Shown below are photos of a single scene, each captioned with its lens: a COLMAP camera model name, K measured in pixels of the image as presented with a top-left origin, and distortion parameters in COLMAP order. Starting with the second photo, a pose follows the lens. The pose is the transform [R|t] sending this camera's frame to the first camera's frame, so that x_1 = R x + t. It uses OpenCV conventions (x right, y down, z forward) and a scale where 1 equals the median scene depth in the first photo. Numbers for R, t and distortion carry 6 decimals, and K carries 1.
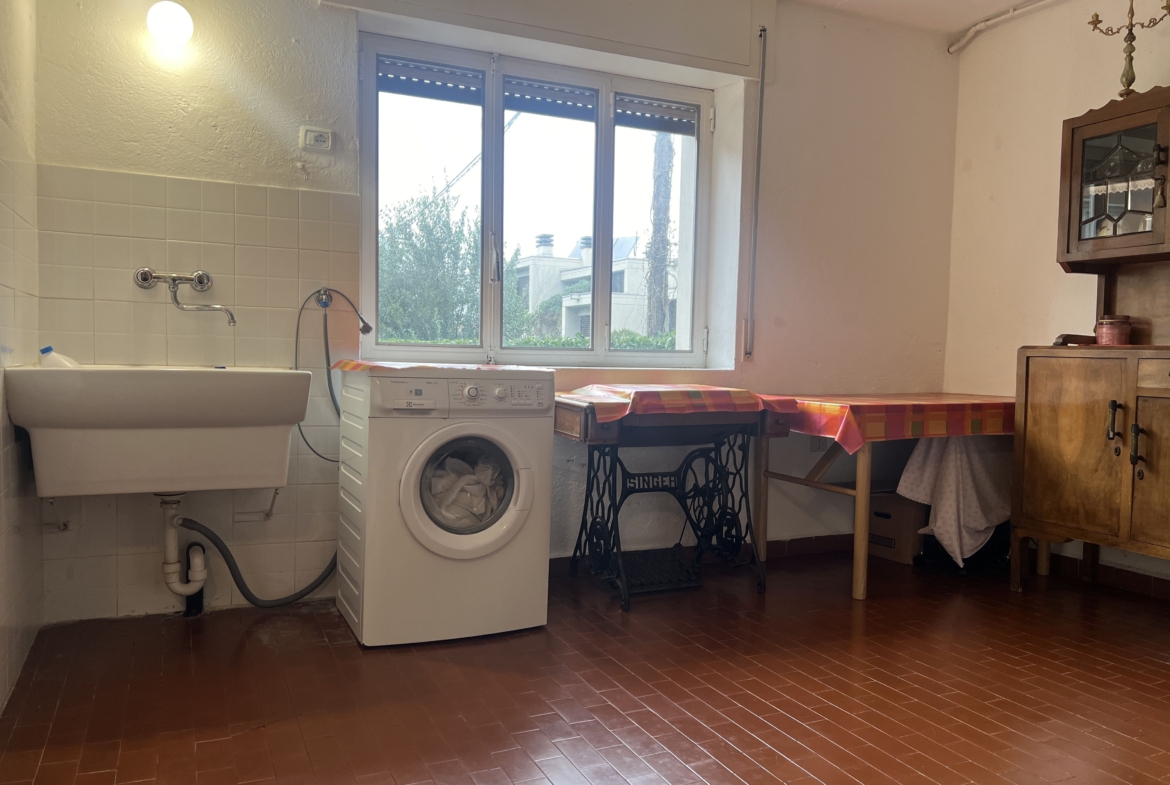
lens RADIAL K [[904.7, 0, 585.0], [0, 904.7, 392.5], [0, 0, 1]] dist [0.092917, -0.000169]
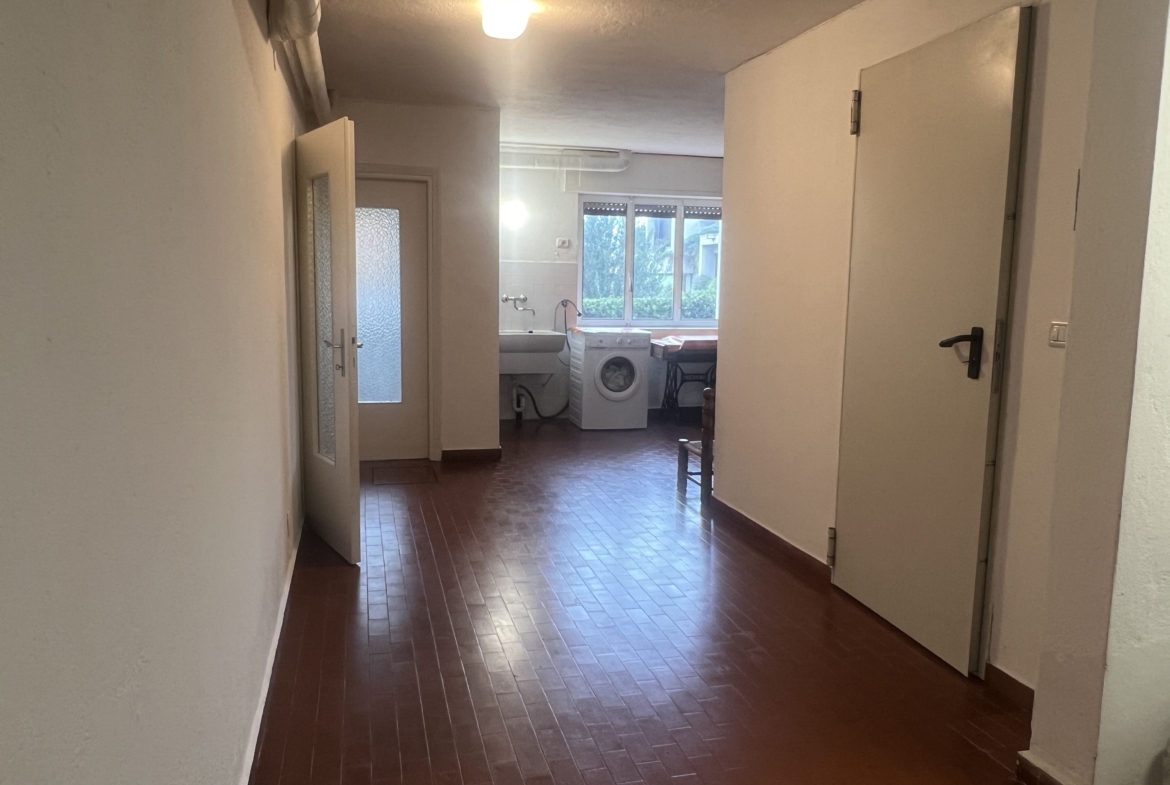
lens RADIAL K [[839.4, 0, 585.0], [0, 839.4, 392.5], [0, 0, 1]] dist [0.000741, 0.000015]
pose [[0.986145, 0.021542, -0.164481, 0.176601], [-0.006574, 0.995829, 0.091006, -0.069499], [0.165755, -0.088664, 0.982173, -1.398794]]
